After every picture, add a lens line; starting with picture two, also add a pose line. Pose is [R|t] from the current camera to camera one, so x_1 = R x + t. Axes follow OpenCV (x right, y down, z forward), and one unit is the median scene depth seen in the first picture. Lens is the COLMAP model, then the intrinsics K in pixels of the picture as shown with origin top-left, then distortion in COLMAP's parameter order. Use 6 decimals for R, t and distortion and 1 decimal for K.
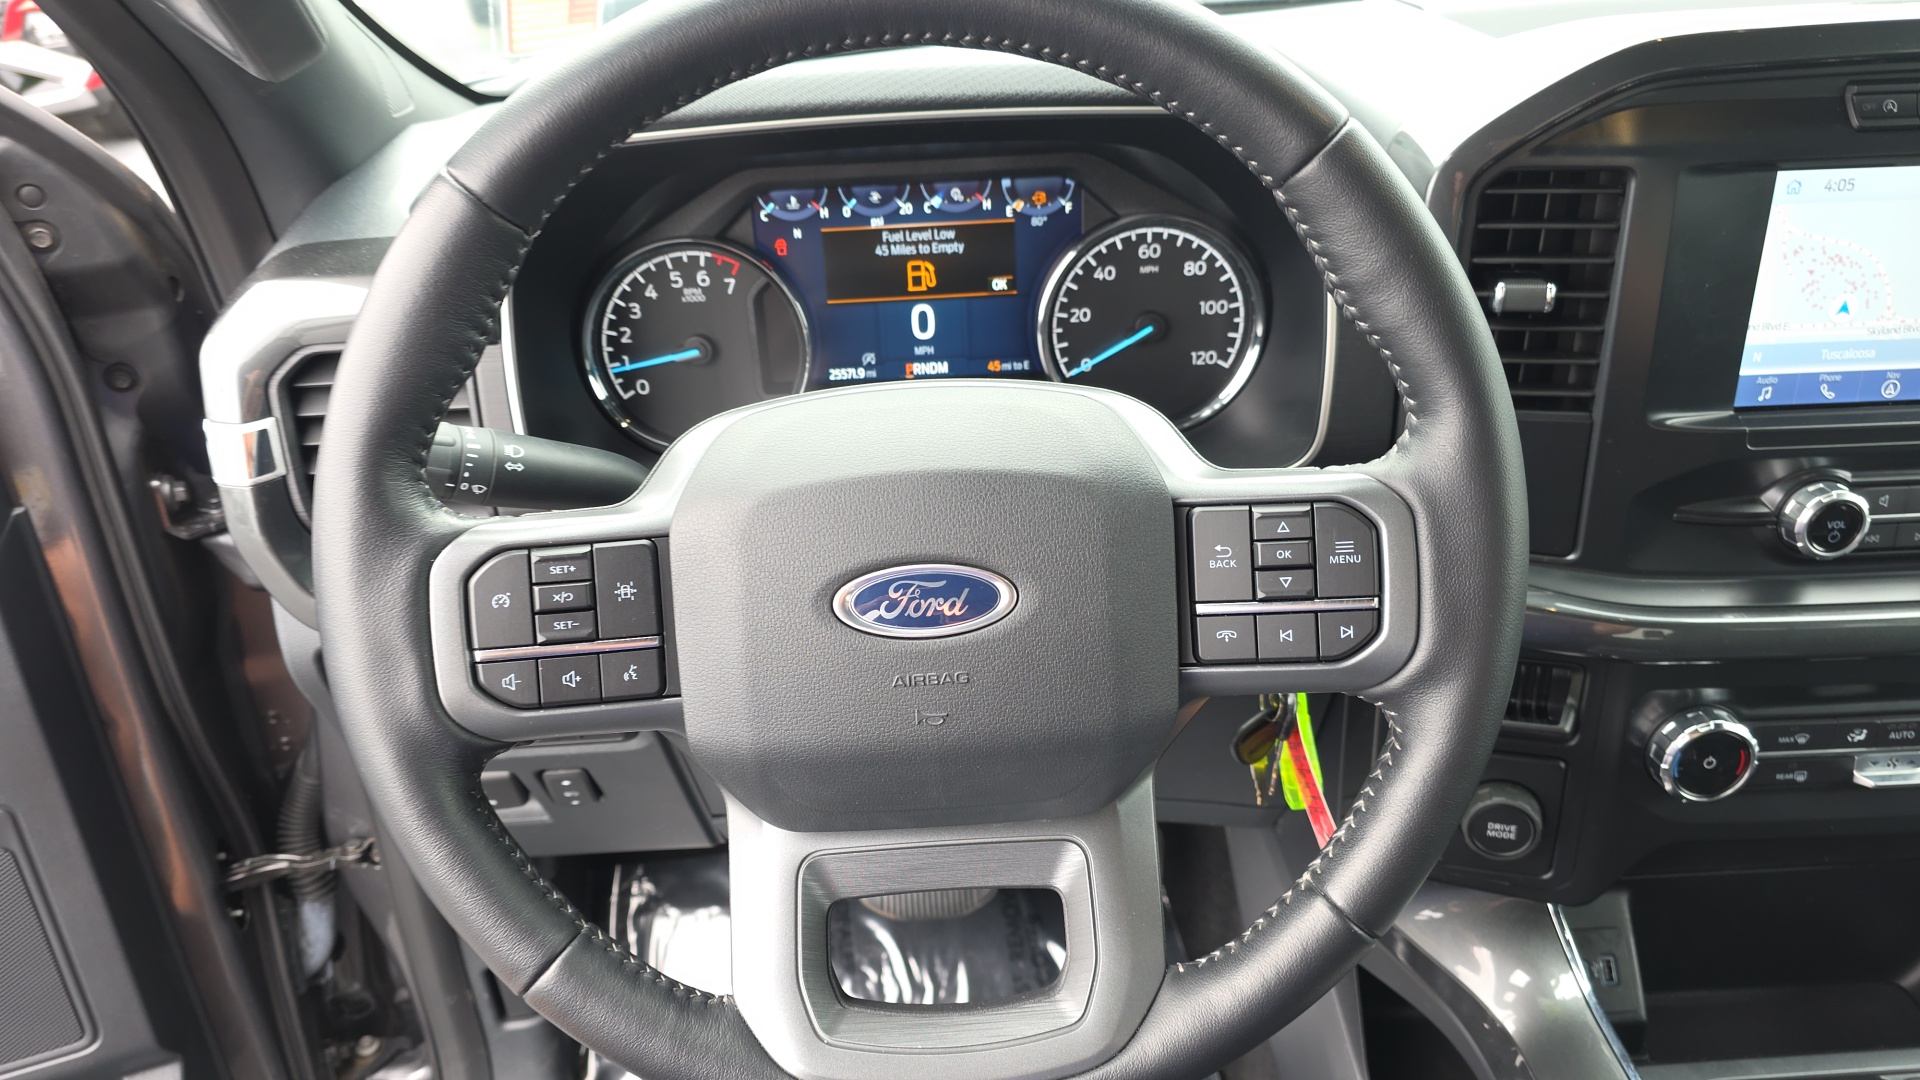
lens RADIAL K [[1315.2, 0, 957.5], [0, 1315.2, 559.1], [0, 0, 1]] dist [0.068789, -0.086428]
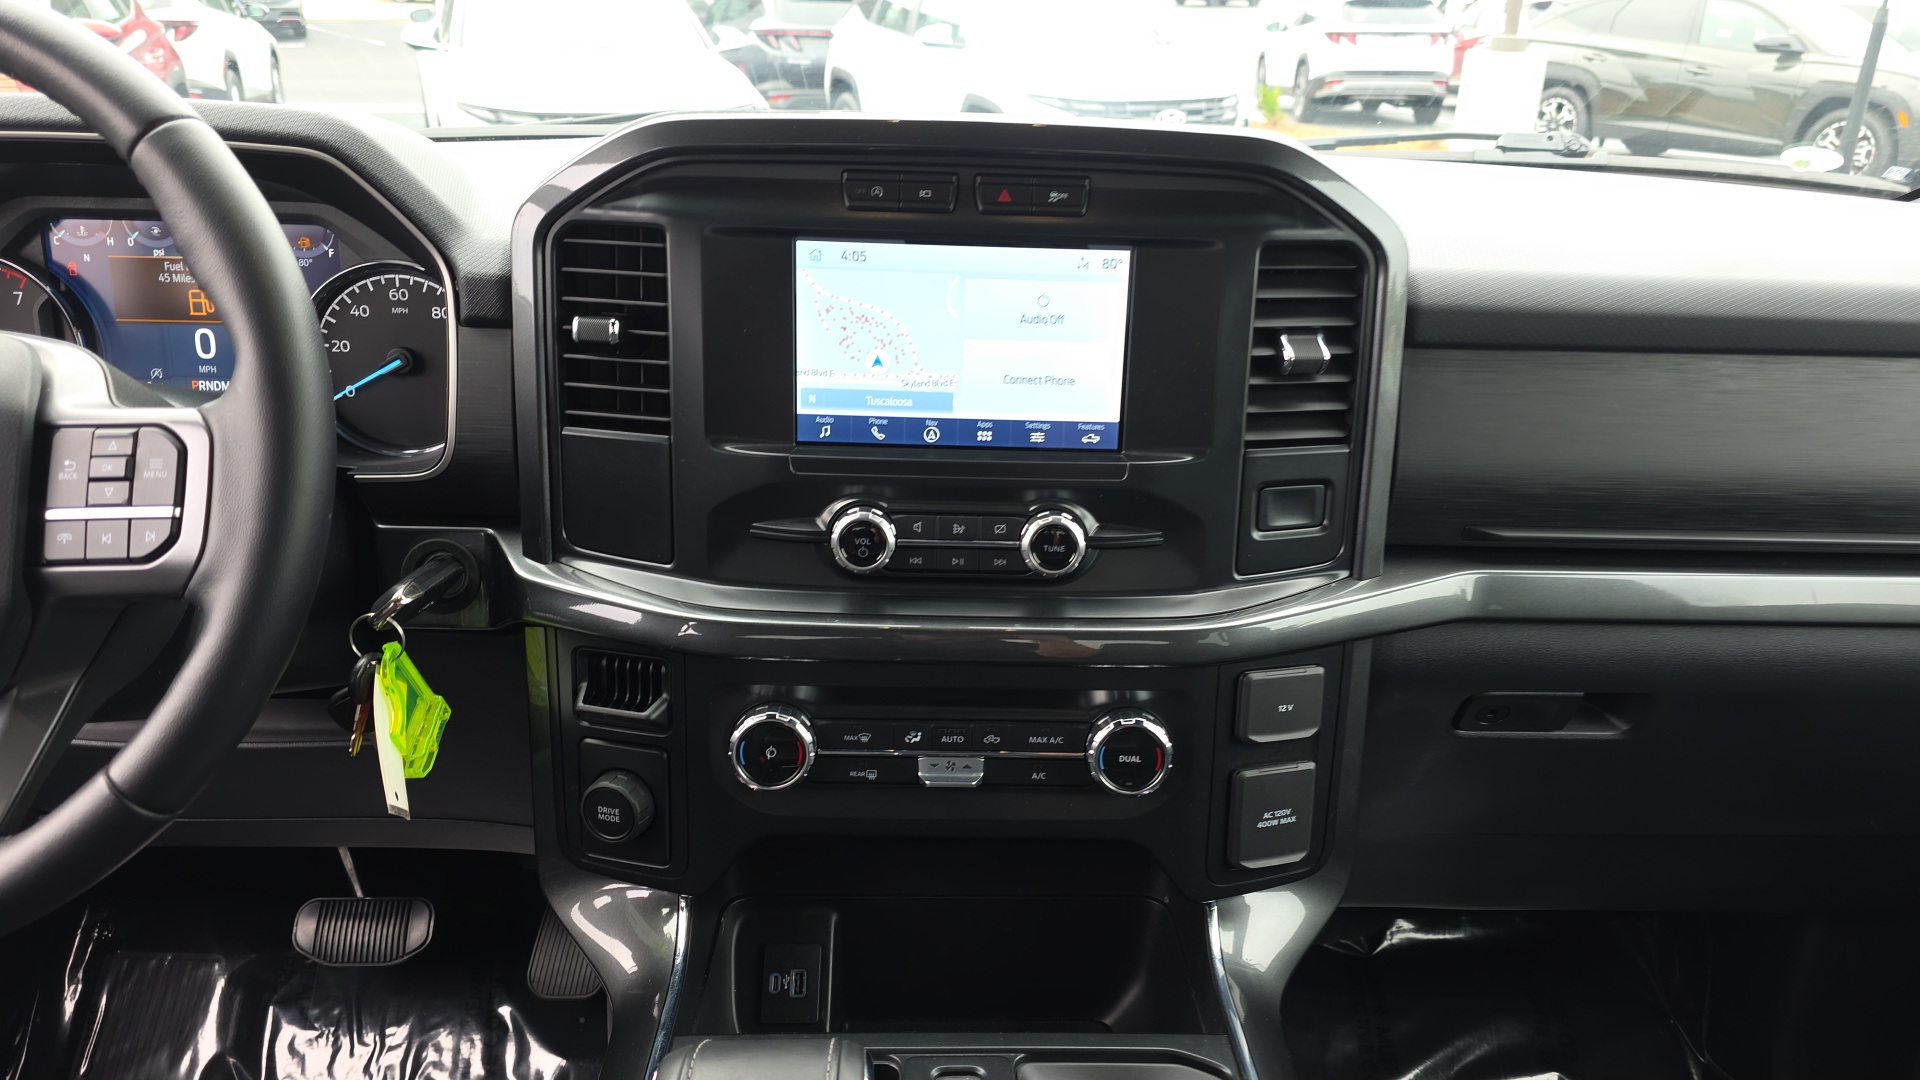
lens RADIAL K [[1317.4, 0, 967.8], [0, 1317.4, 528.5], [0, 0, 1]] dist [0.063520, -0.065755]
pose [[0.997561, 0.064653, 0.026291, 0.695322], [-0.059516, 0.984757, -0.163436, 0.140489], [-0.036456, 0.161473, 0.986204, -0.135390]]
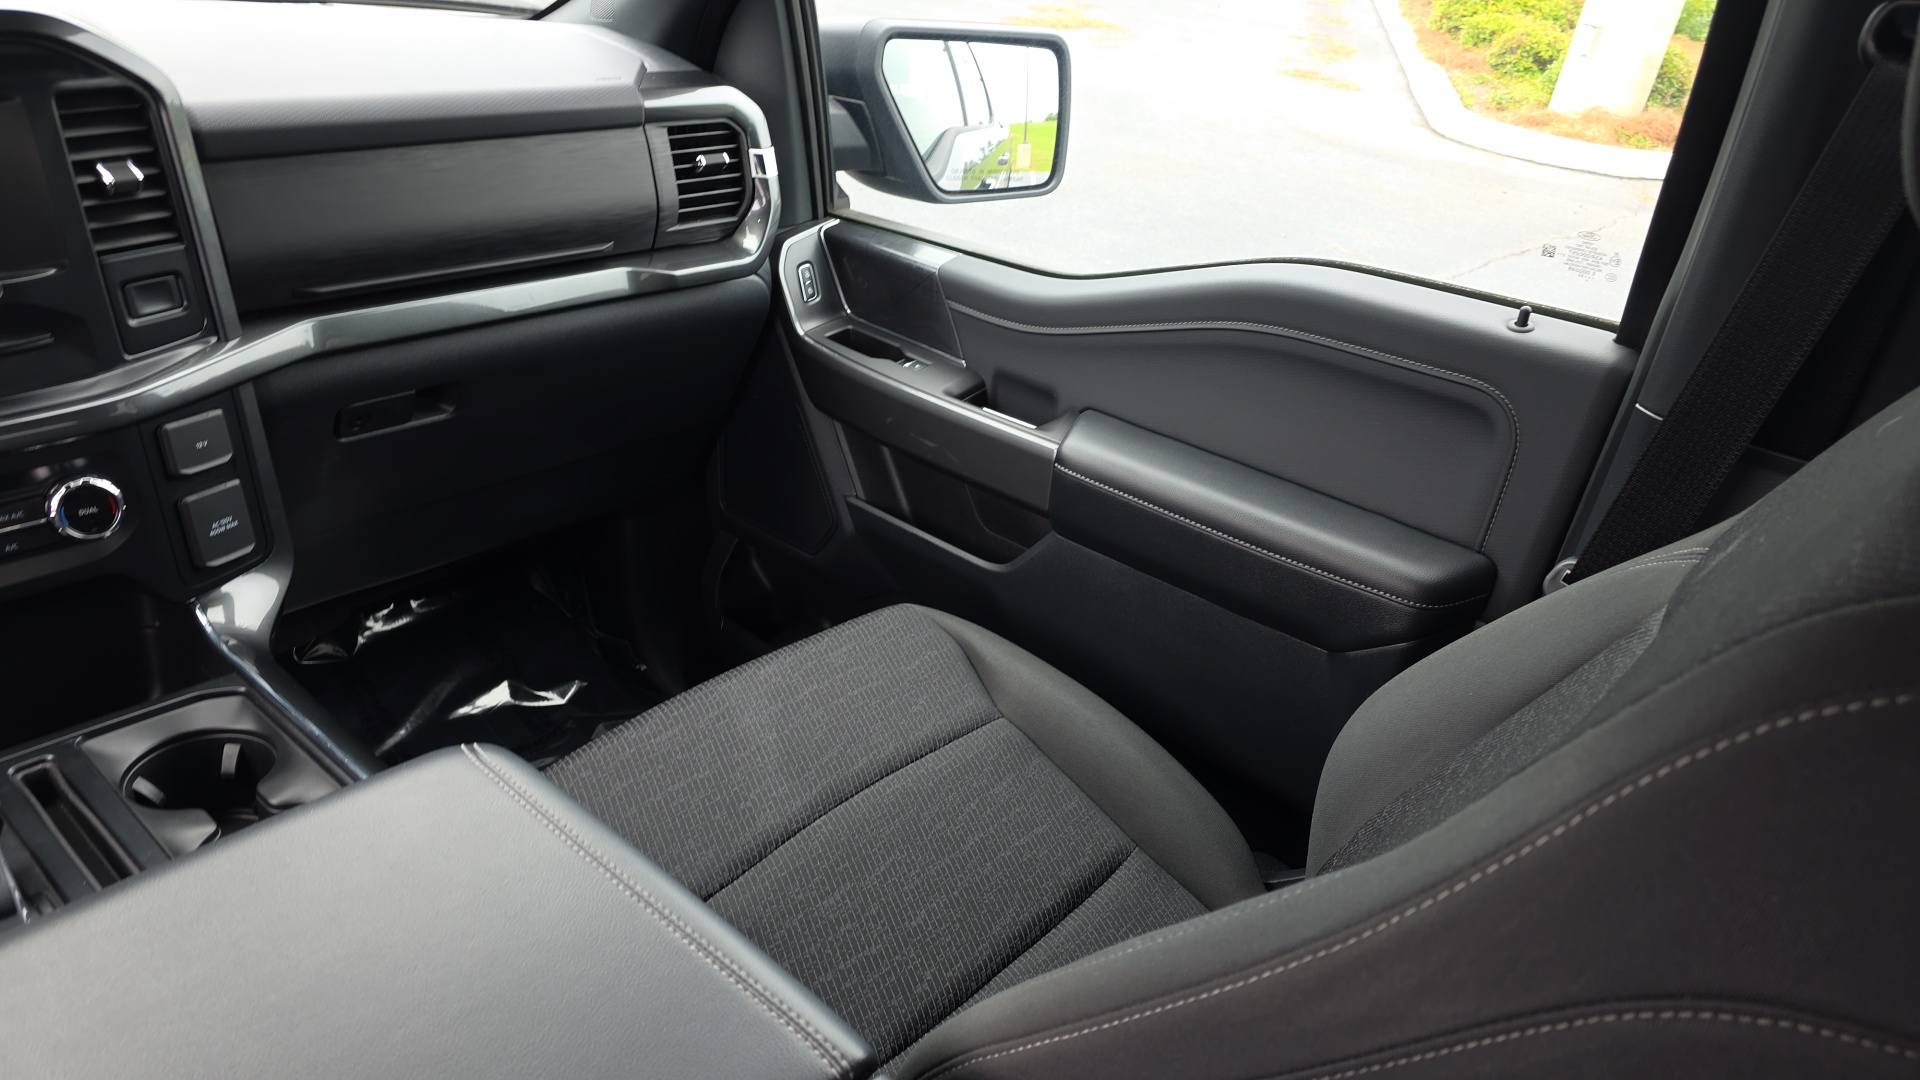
lens RADIAL K [[1299.2, 0, 951.4], [0, 1299.2, 591.1], [0, 0, 1]] dist [0.063710, -0.061547]
pose [[0.692101, -0.265085, 0.671361, 0.527167], [0.261388, 0.959036, 0.109210, 0.320669], [-0.672809, 0.099901, 0.733040, -0.726515]]
